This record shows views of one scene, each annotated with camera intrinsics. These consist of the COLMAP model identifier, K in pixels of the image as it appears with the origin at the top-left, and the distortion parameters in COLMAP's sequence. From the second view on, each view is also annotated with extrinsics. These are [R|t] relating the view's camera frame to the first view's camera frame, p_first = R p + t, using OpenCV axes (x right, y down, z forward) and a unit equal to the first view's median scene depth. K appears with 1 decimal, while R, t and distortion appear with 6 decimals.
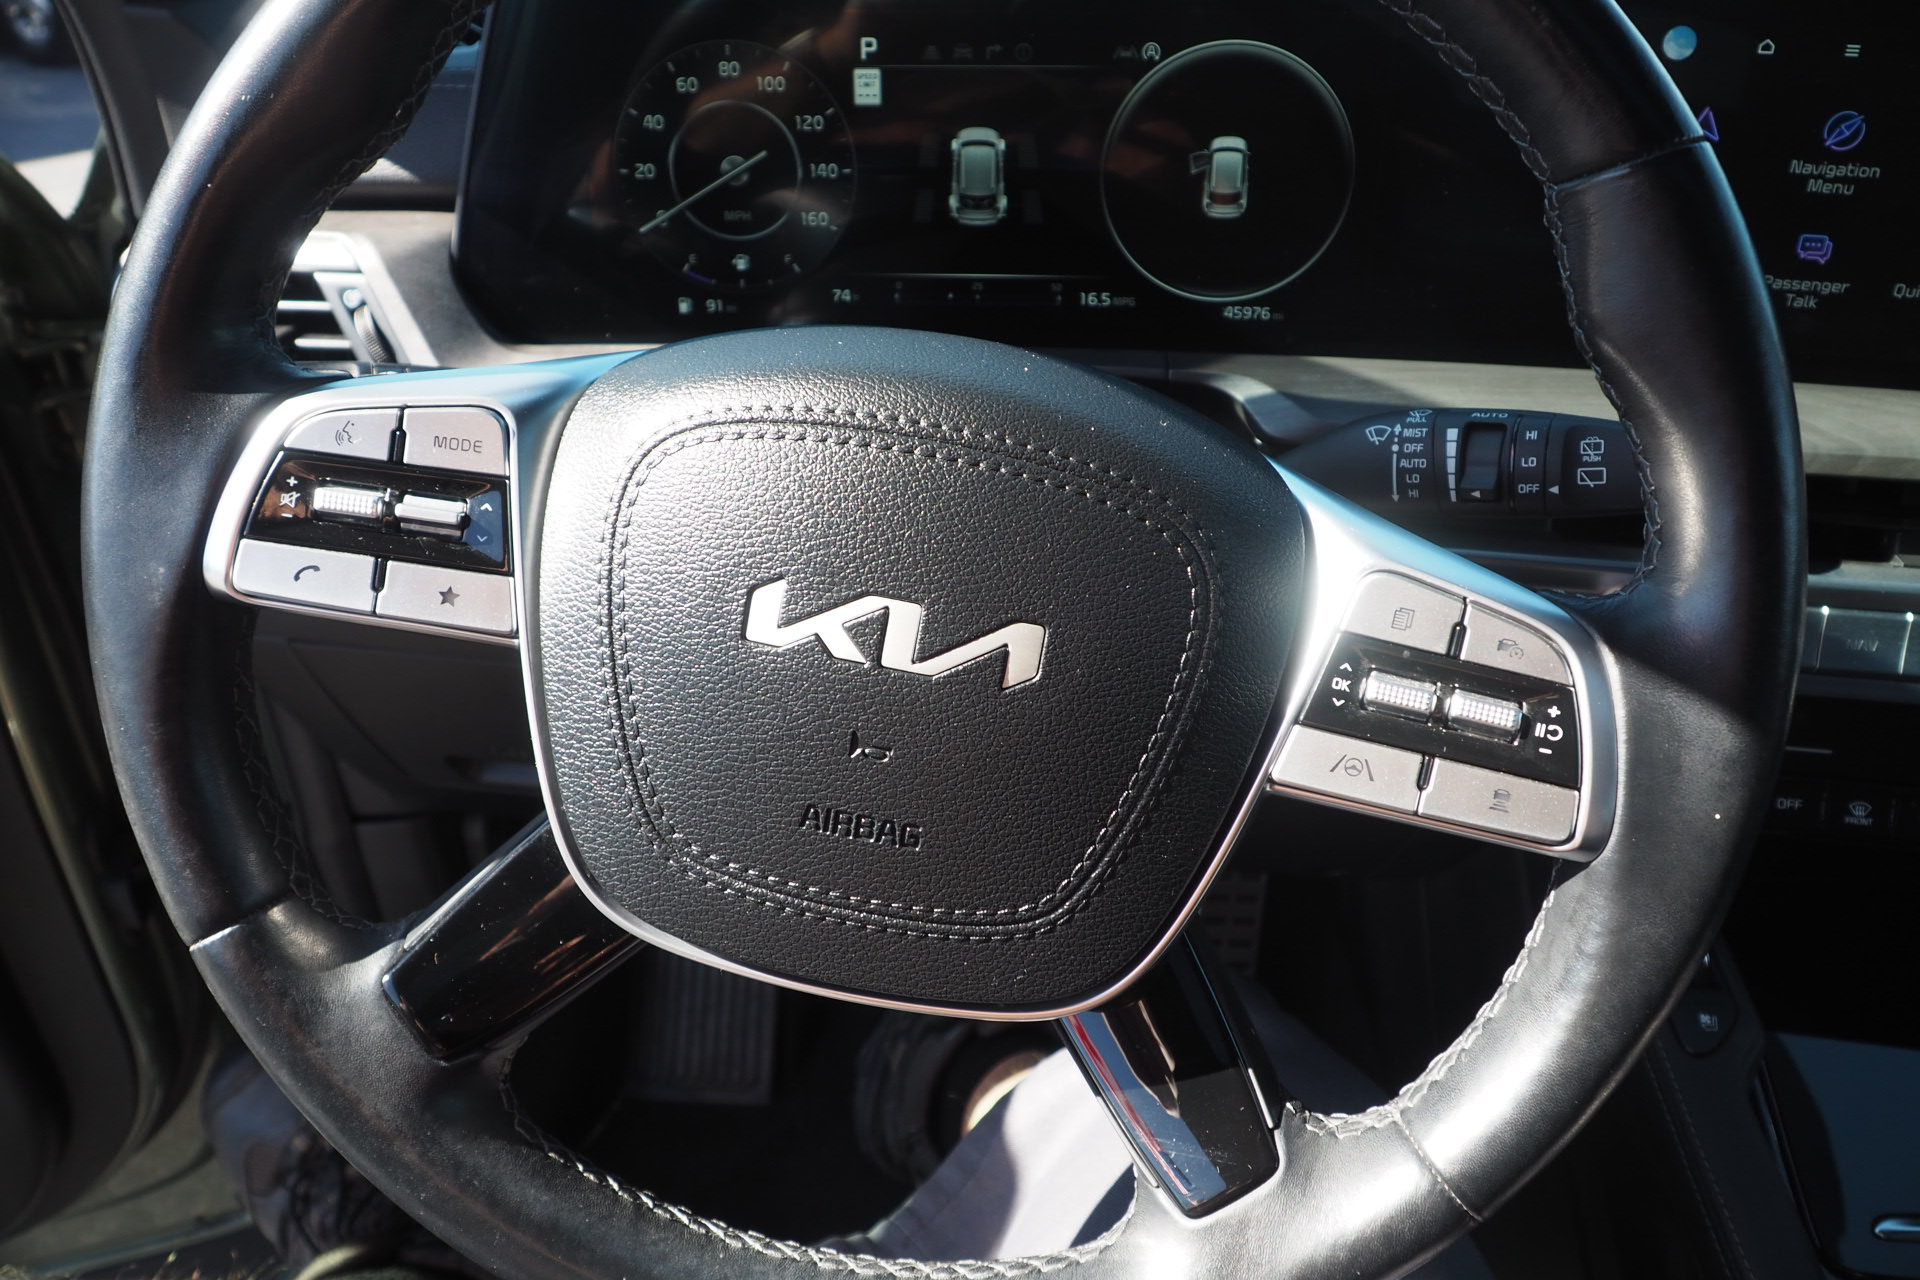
lens RADIAL K [[1363.3, 0, 974.6], [0, 1363.3, 616.3], [0, 0, 1]] dist [-0.024255, -0.005035]
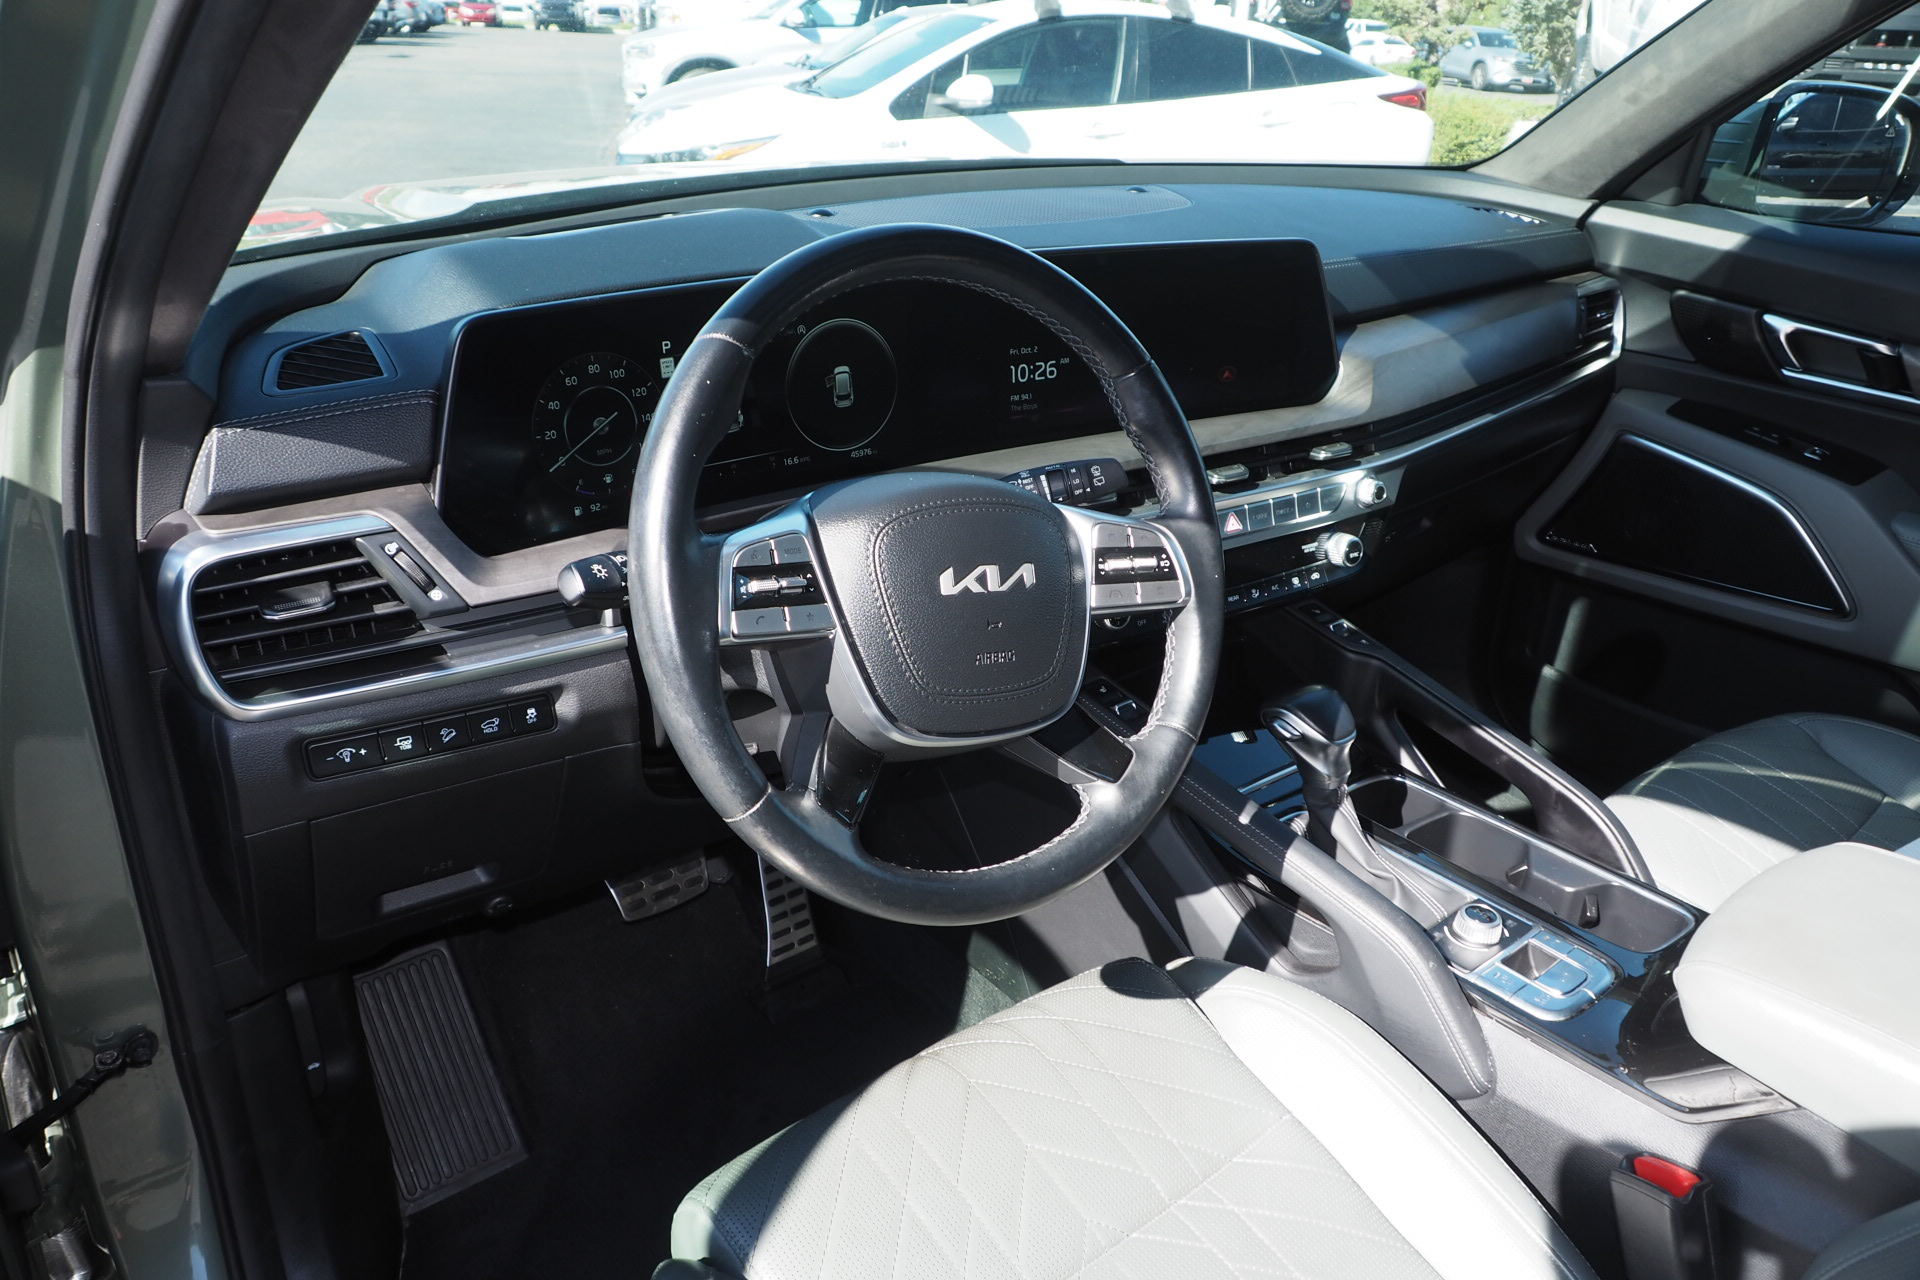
lens RADIAL K [[1363.3, 0, 972.1], [0, 1363.3, 634.9], [0, 0, 1]] dist [-0.024255, -0.005035]
pose [[0.742249, -0.258769, 0.618147, -0.964523], [0.316909, 0.948313, 0.016449, 0.034778], [-0.590453, 0.183687, 0.785891, -0.554609]]
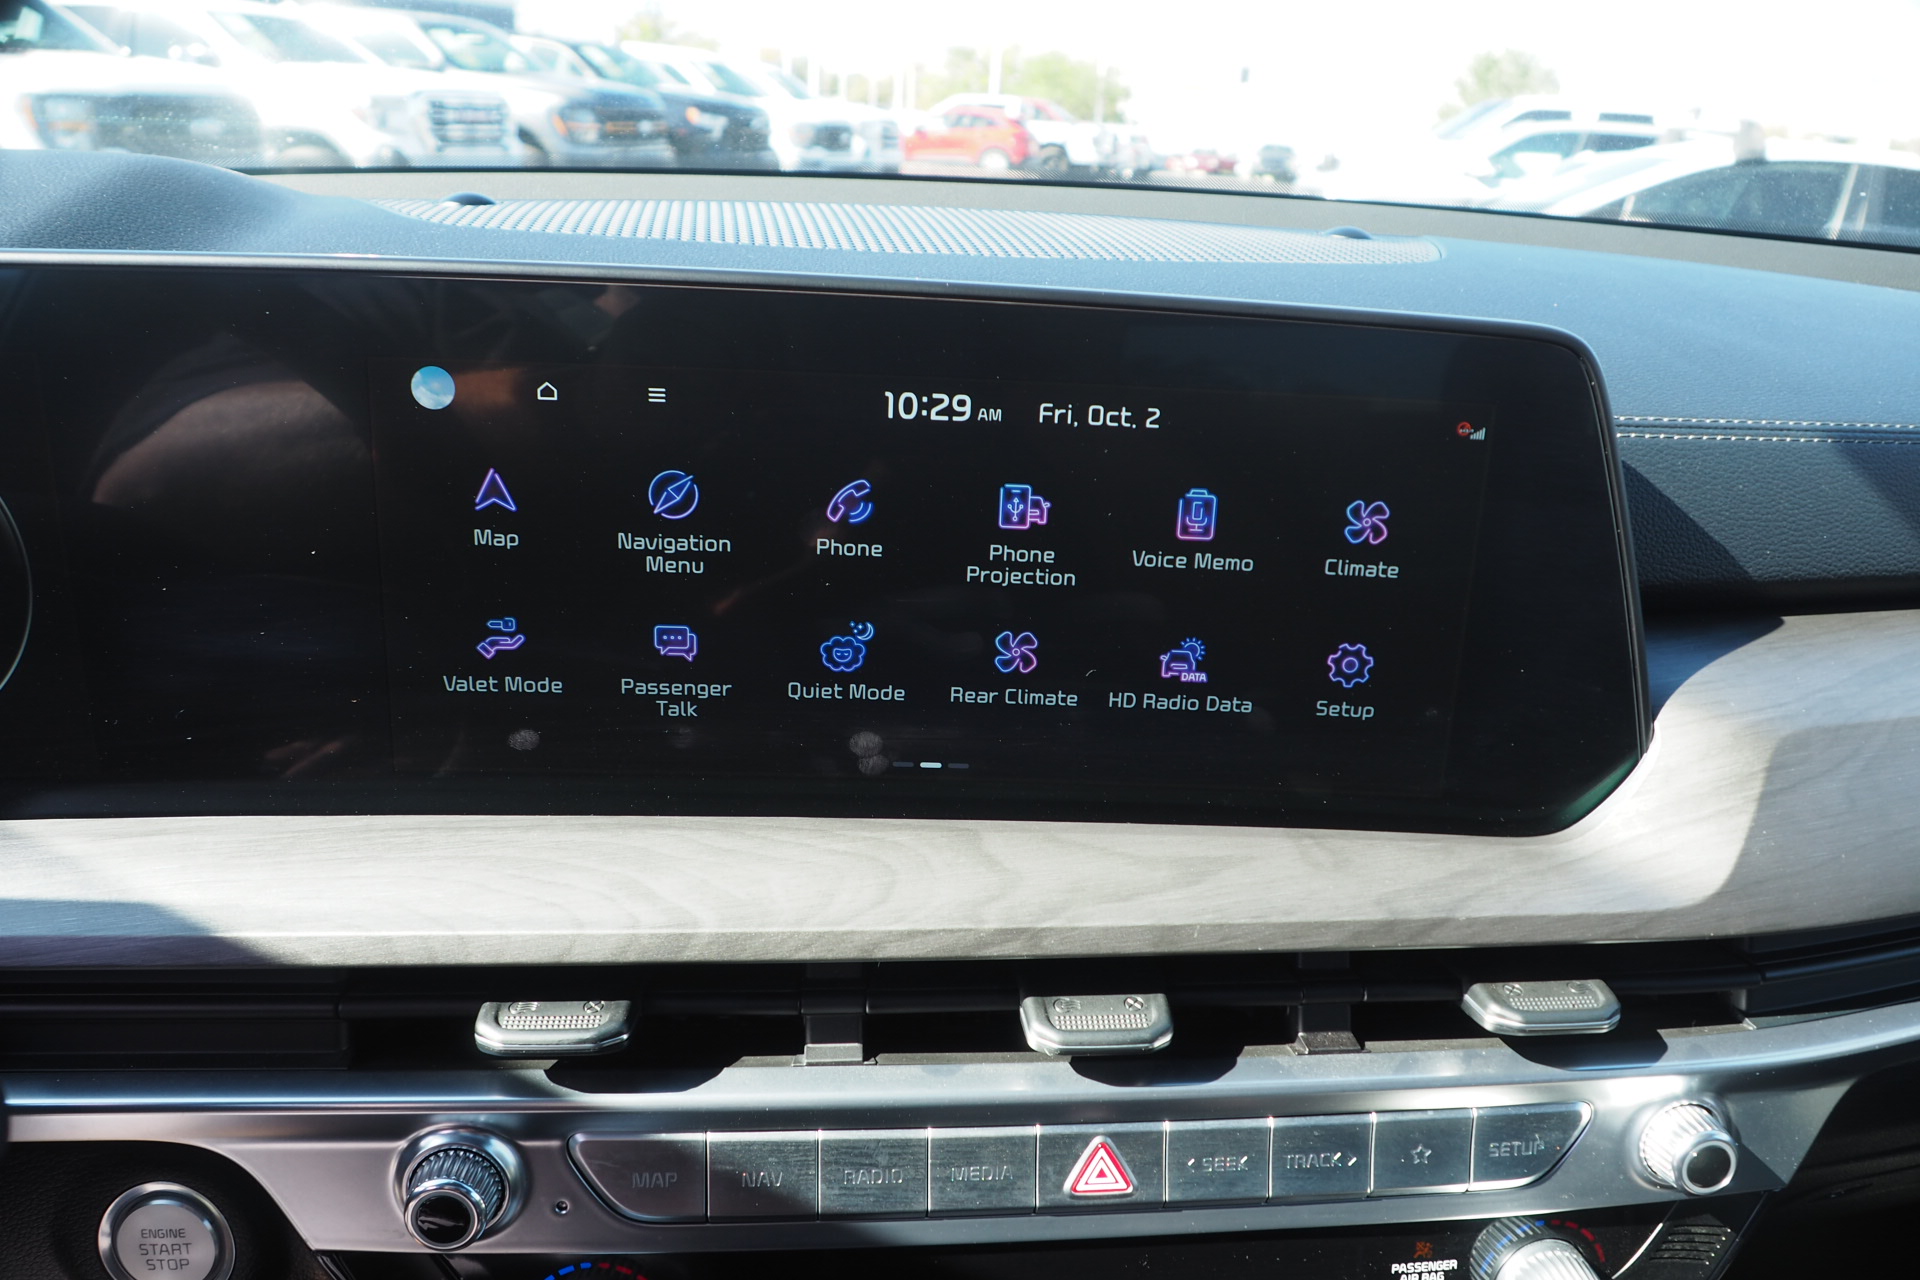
lens RADIAL K [[1363.3, 0, 974.0], [0, 1363.3, 641.3], [0, 0, 1]] dist [-0.024255, -0.005035]
pose [[0.967413, -0.037875, 0.250354, 0.576218], [0.081696, 0.982560, -0.167038, -0.127244], [-0.239661, 0.182048, 0.953636, 0.218742]]
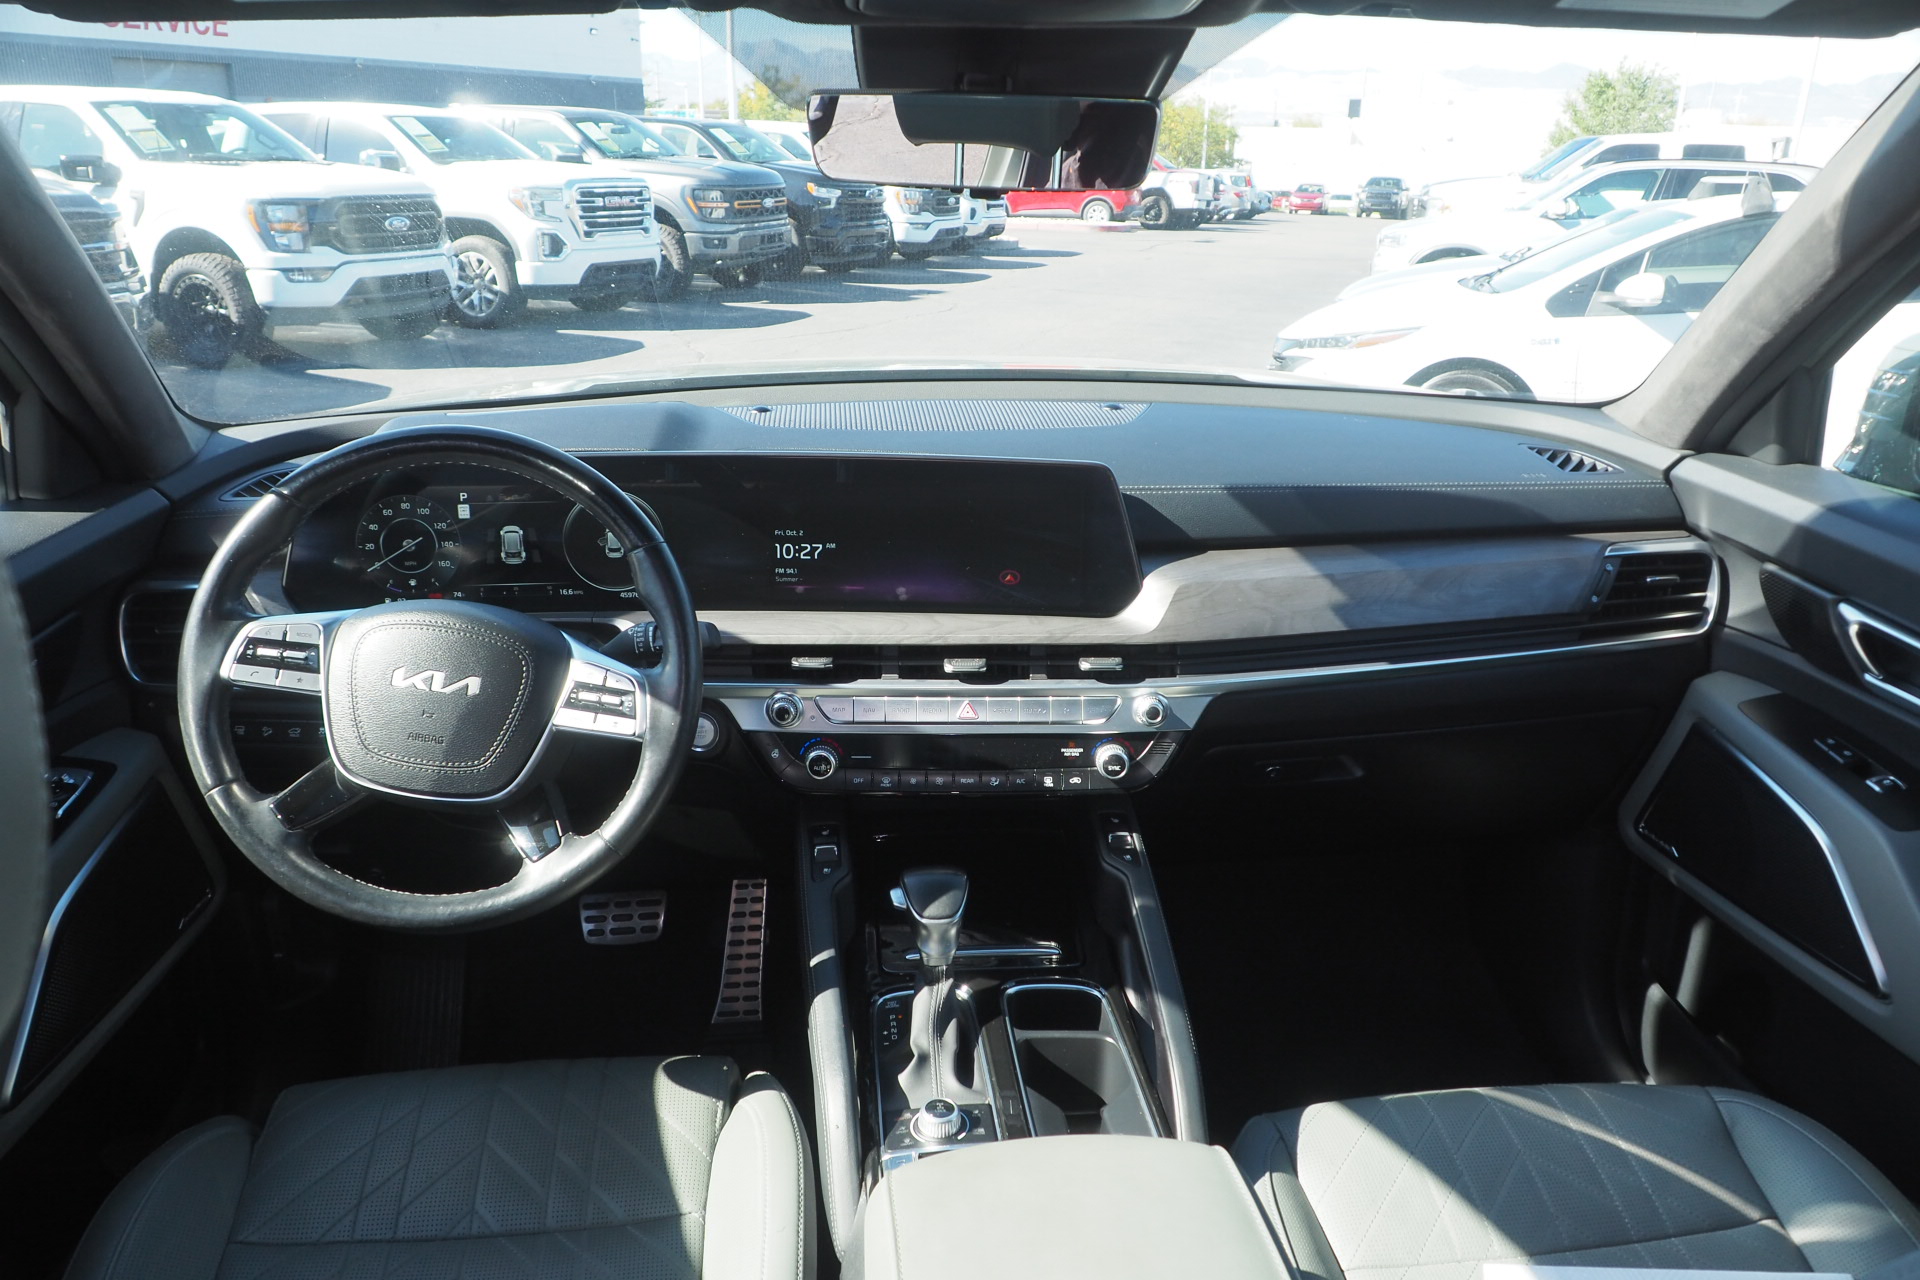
lens RADIAL K [[1363.3, 0, 966.1], [0, 1363.3, 625.4], [0, 0, 1]] dist [-0.024255, -0.005035]
pose [[0.985667, -0.040187, 0.163844, 0.408824], [0.075164, 0.974101, -0.213254, 0.409713], [-0.151030, 0.222513, 0.963160, -1.478151]]
